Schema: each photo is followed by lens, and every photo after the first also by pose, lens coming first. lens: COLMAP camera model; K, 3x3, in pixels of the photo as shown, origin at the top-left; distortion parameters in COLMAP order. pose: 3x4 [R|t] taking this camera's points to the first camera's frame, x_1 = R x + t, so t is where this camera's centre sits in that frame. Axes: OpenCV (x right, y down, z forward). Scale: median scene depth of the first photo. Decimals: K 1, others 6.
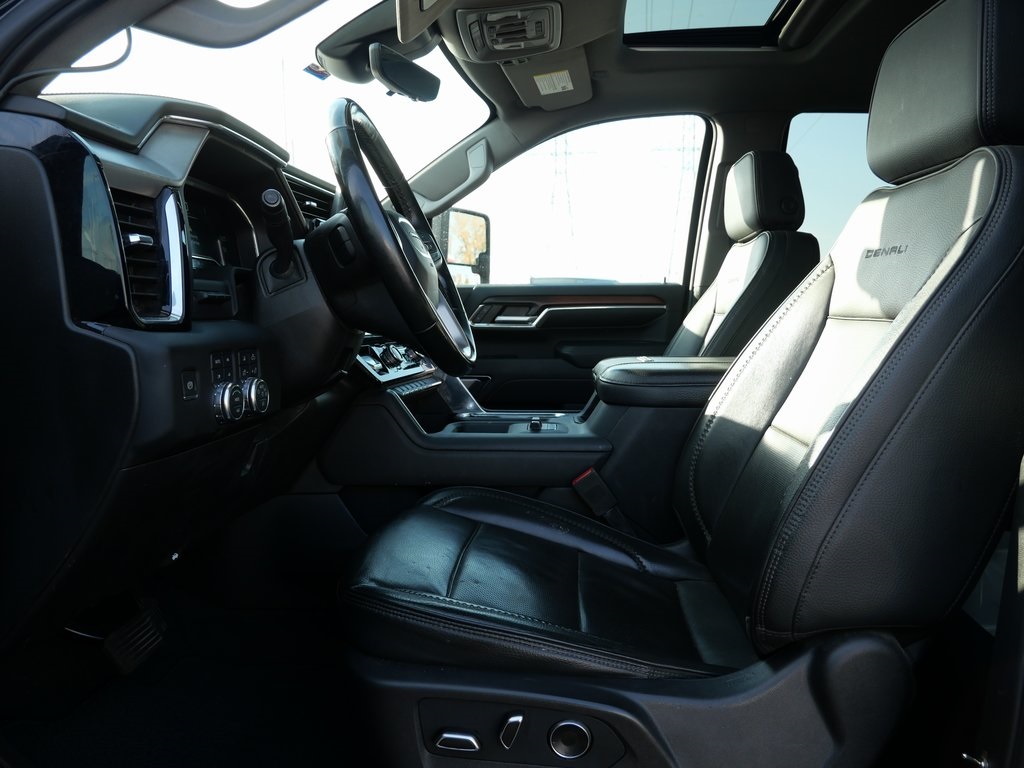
lens RADIAL K [[731.1, 0, 510.2], [0, 731.1, 383.6], [0, 0, 1]] dist [-0.002834, -0.001836]
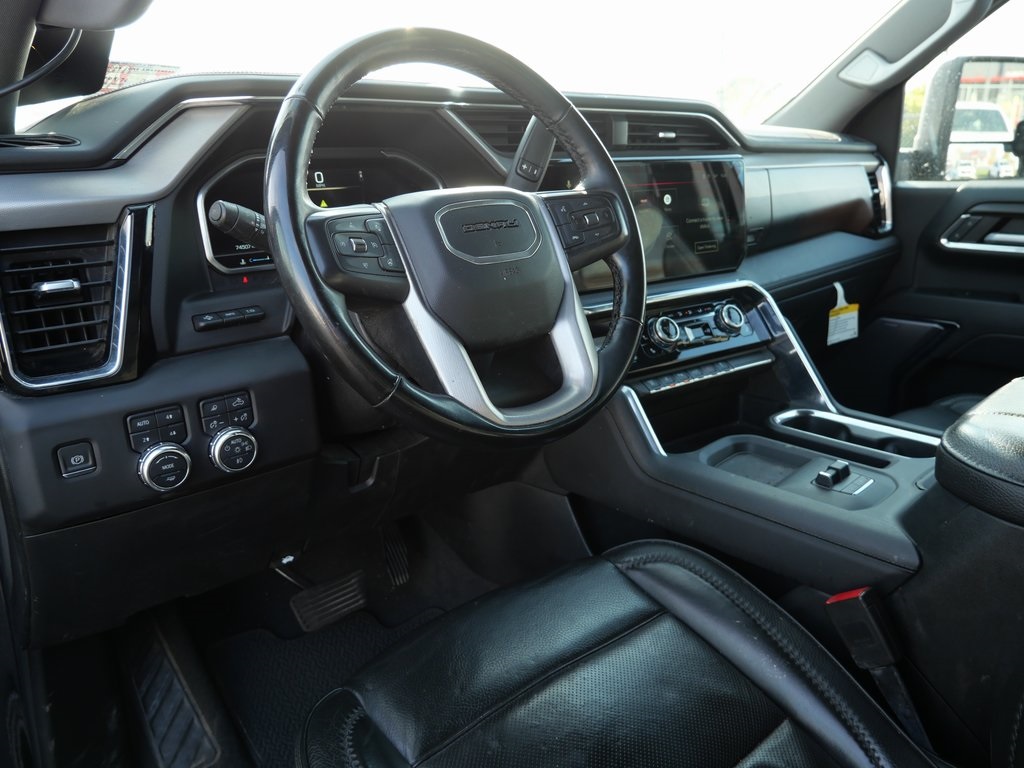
lens RADIAL K [[731.1, 0, 513.2], [0, 731.1, 388.5], [0, 0, 1]] dist [-0.002834, -0.001836]
pose [[0.710813, 0.185898, -0.678370, 0.273815], [-0.040030, 0.973571, 0.224849, -0.159085], [0.702241, -0.132670, 0.699469, 0.403930]]
